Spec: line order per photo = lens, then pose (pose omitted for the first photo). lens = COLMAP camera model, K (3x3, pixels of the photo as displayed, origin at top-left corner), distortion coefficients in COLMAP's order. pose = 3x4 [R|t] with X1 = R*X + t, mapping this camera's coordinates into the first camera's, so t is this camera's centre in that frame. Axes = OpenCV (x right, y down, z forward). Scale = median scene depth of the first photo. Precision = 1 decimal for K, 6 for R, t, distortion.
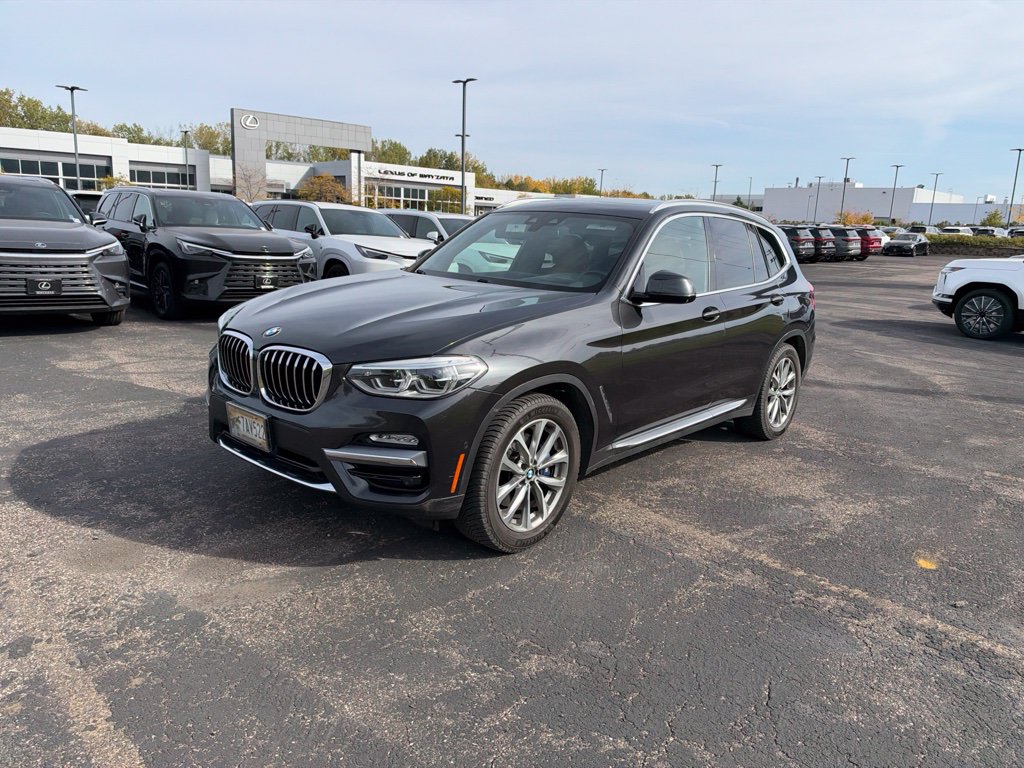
lens RADIAL K [[739.3, 0, 516.1], [0, 739.3, 375.5], [0, 0, 1]] dist [0.000621, -0.014826]
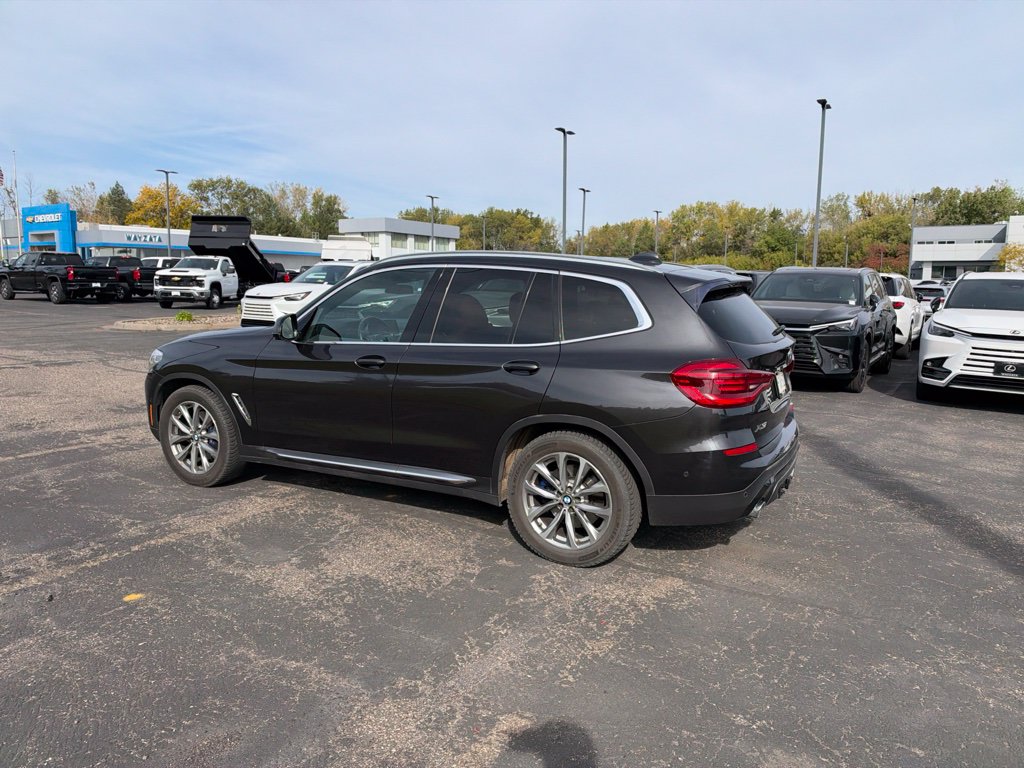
lens RADIAL K [[739.3, 0, 518.9], [0, 739.3, 373.4], [0, 0, 1]] dist [0.000621, -0.014826]
pose [[0.226205, 0.079355, -0.970842, 1.345218], [-0.196301, 0.979941, 0.034361, -0.147809], [0.954095, 0.182805, 0.237245, 1.000709]]
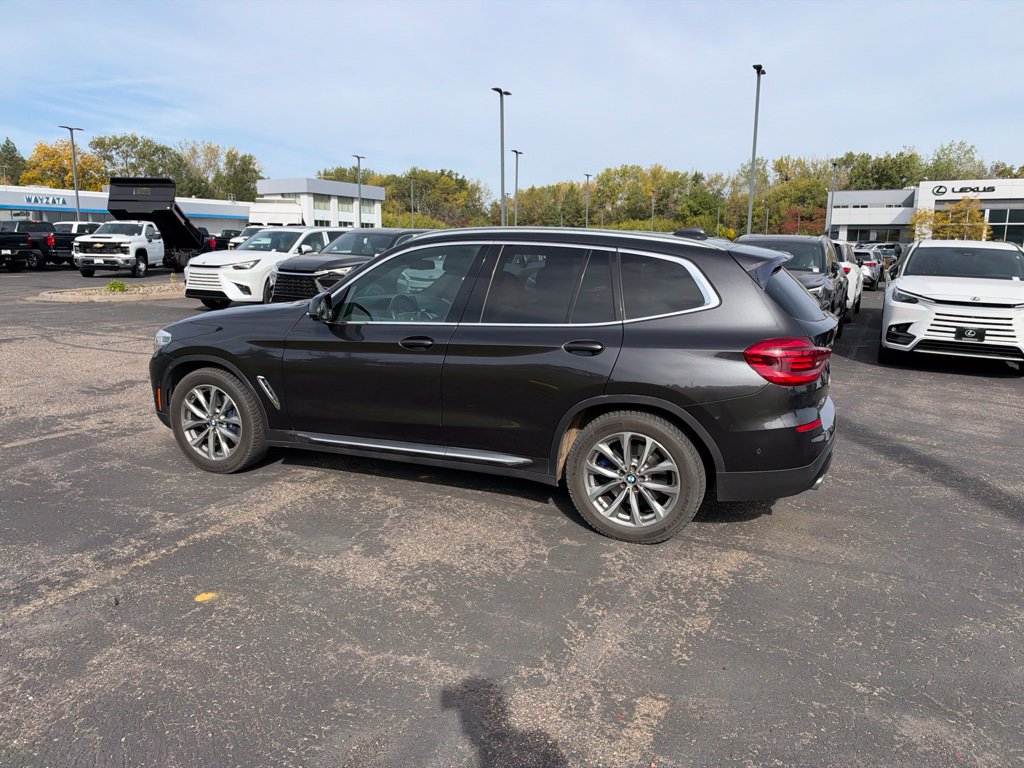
lens RADIAL K [[739.3, 0, 518.9], [0, 739.3, 378.9], [0, 0, 1]] dist [0.000621, -0.014826]
pose [[0.323088, 0.127543, -0.937735, 1.285038], [-0.184180, 0.980405, 0.069889, -0.134625], [0.928273, 0.150132, 0.340248, 0.837271]]
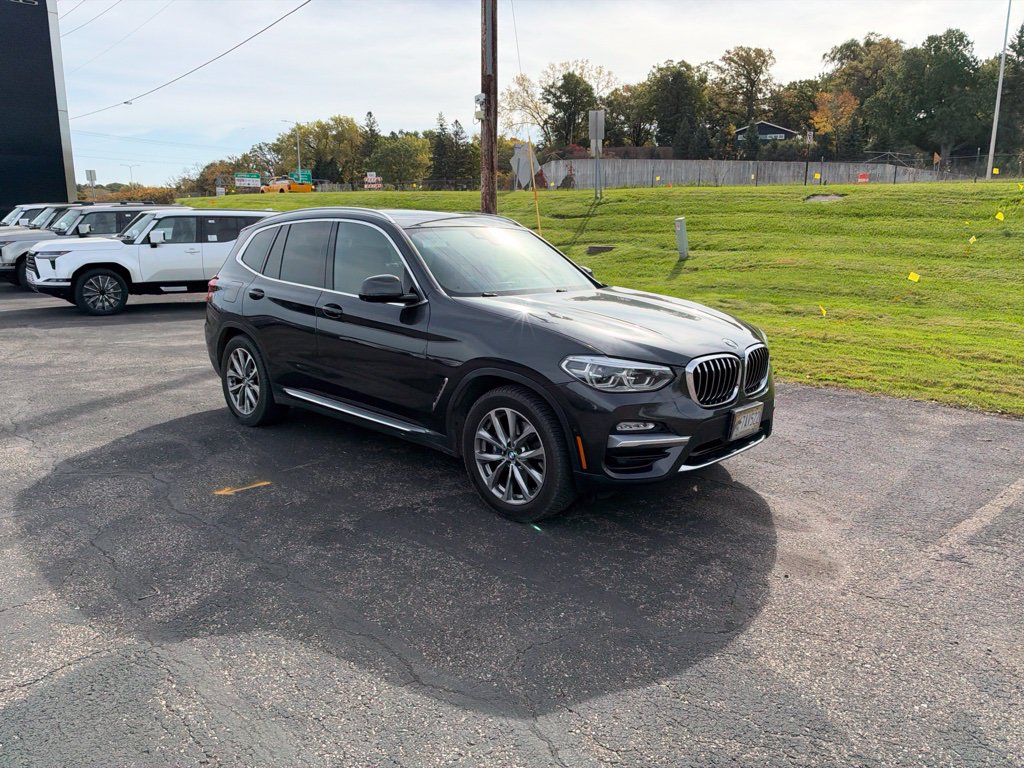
lens RADIAL K [[739.3, 0, 514.9], [0, 739.3, 378.4], [0, 0, 1]] dist [0.000621, -0.014826]
pose [[0.044666, -0.244970, 0.968501, -1.172575], [0.195987, 0.952778, 0.231954, -0.269970], [-0.979589, 0.179454, 0.090568, 0.954181]]
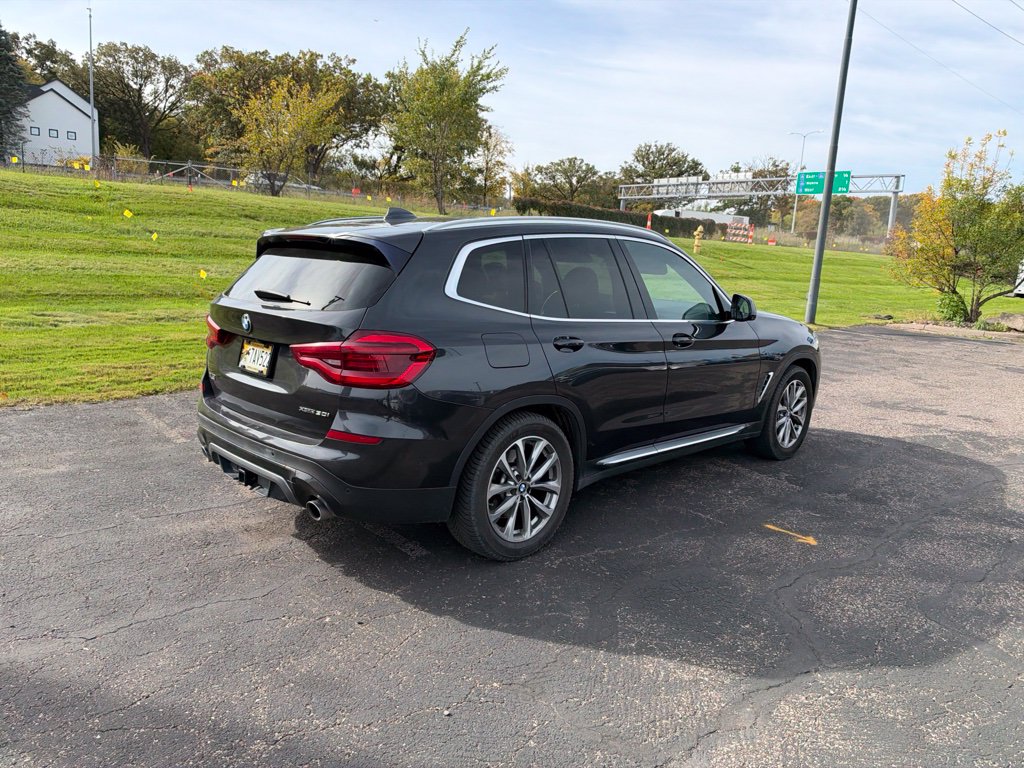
lens RADIAL K [[739.3, 0, 517.2], [0, 739.3, 385.5], [0, 0, 1]] dist [0.000621, -0.014826]
pose [[-0.992367, -0.109962, 0.055827, 0.116792], [-0.081297, 0.923723, 0.374335, -0.473768], [-0.092731, 0.366940, -0.925611, 2.326123]]
